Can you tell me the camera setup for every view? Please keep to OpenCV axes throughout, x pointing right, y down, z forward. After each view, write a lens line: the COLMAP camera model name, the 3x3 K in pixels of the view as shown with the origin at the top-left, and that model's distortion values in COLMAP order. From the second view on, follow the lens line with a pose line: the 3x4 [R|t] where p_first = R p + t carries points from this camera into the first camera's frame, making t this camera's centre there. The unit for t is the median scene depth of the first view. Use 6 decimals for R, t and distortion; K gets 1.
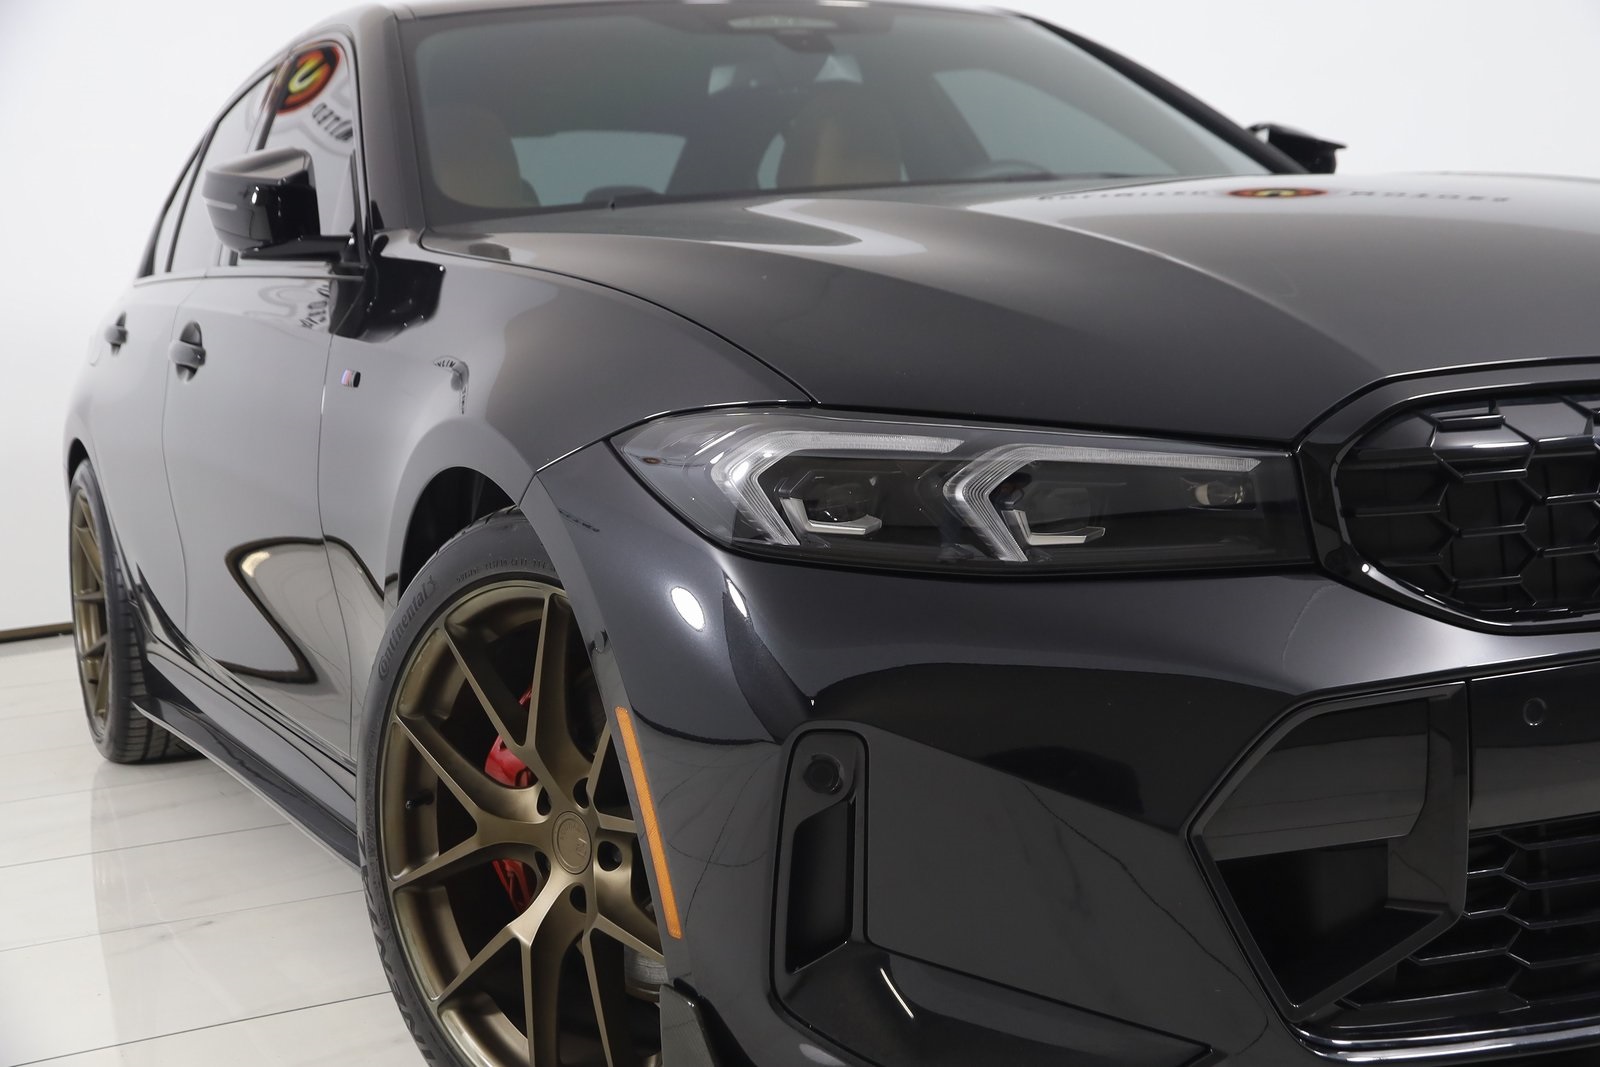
lens RADIAL K [[2193.5, 0, 797.4], [0, 2193.5, 523.2], [0, 0, 1]] dist [0.072124, 0.000000]
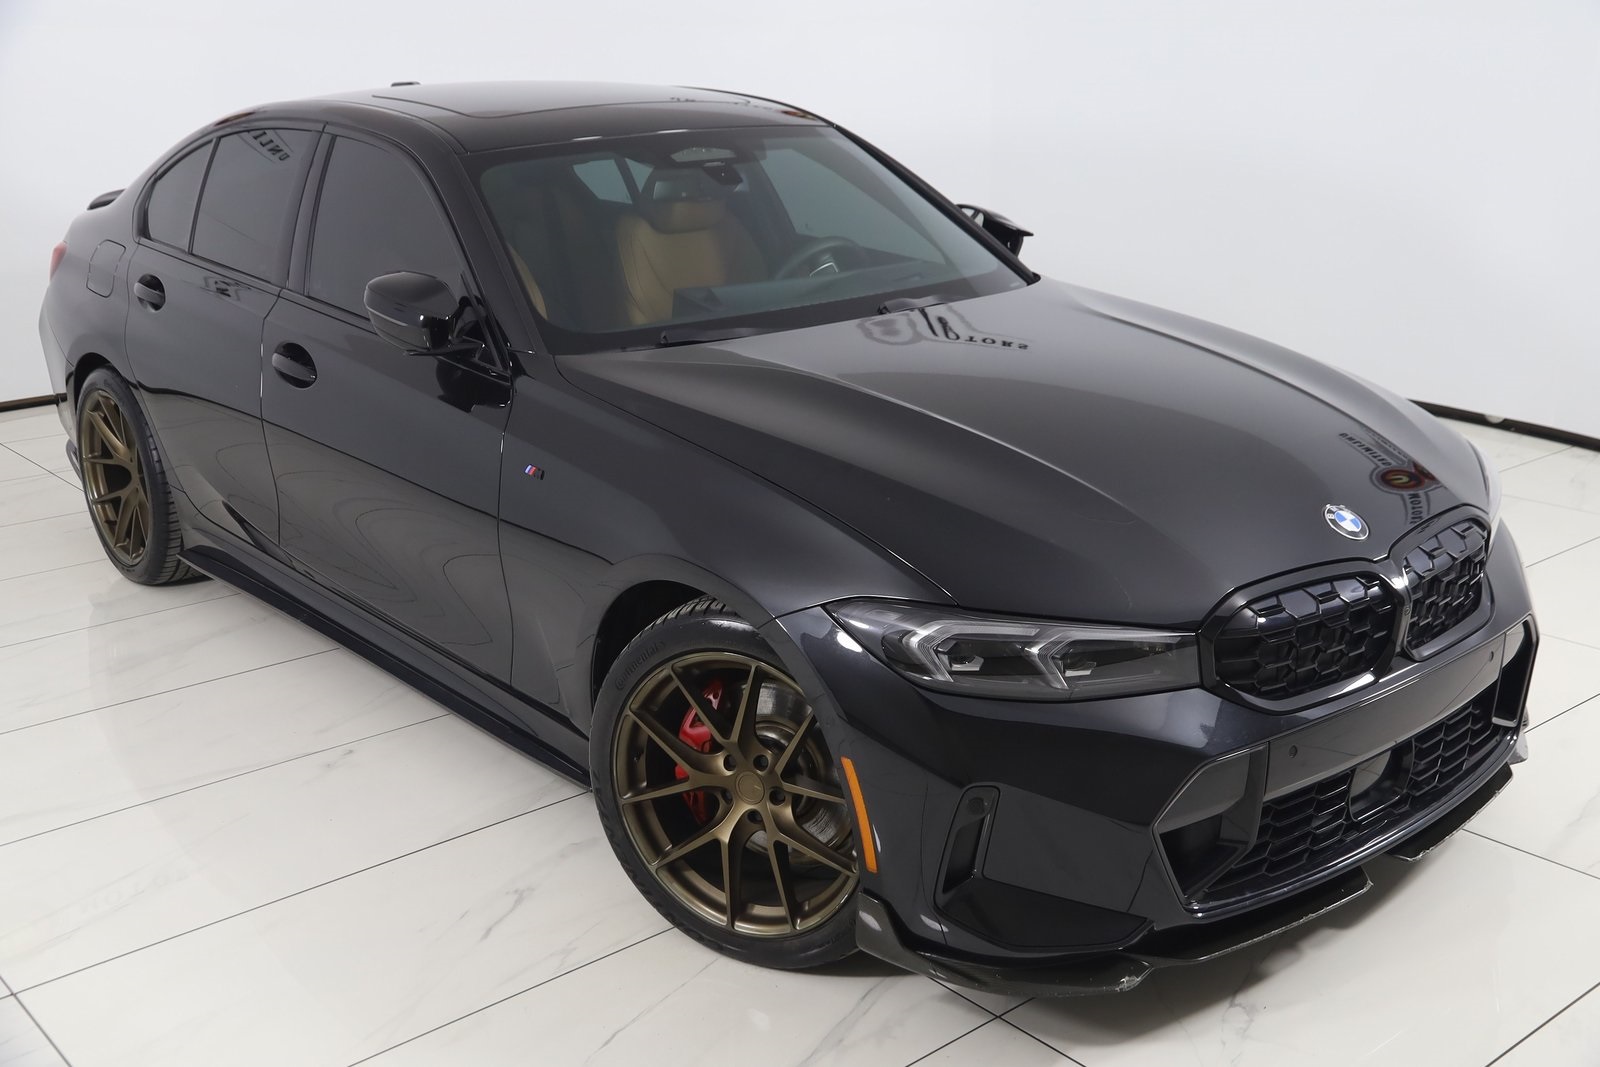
lens RADIAL K [[1675.0, 0, 810.9], [0, 1675.0, 530.8], [0, 0, 1]] dist [0.034489, 0.000000]
pose [[0.963687, -0.024786, 0.265883, -0.497665], [-0.027591, 0.981111, 0.191465, -0.391074], [-0.265607, -0.191849, 0.944800, -0.325464]]
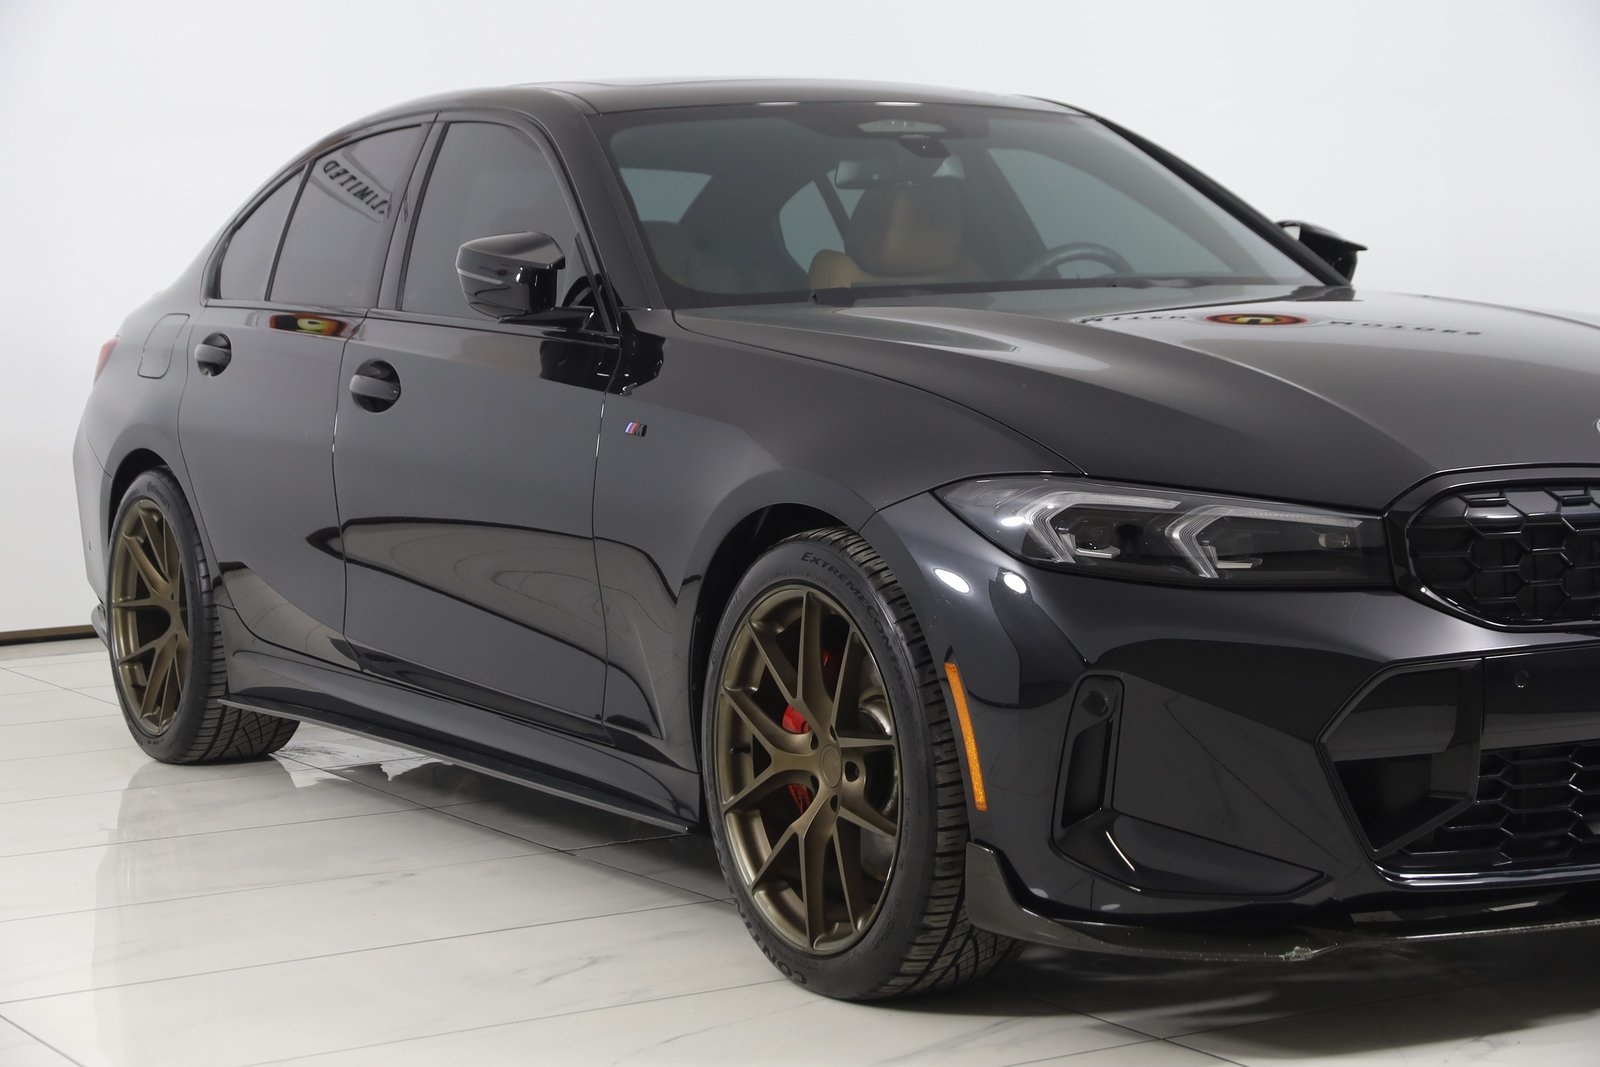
lens RADIAL K [[2904.6, 0, 787.5], [0, 2904.6, 526.4], [0, 0, 1]] dist [0.110856, 0.000000]
pose [[0.995858, 0.035426, 0.083733, -0.379123], [-0.034276, 0.999298, -0.015126, 0.022036], [-0.084210, 0.012193, 0.996373, -1.074227]]
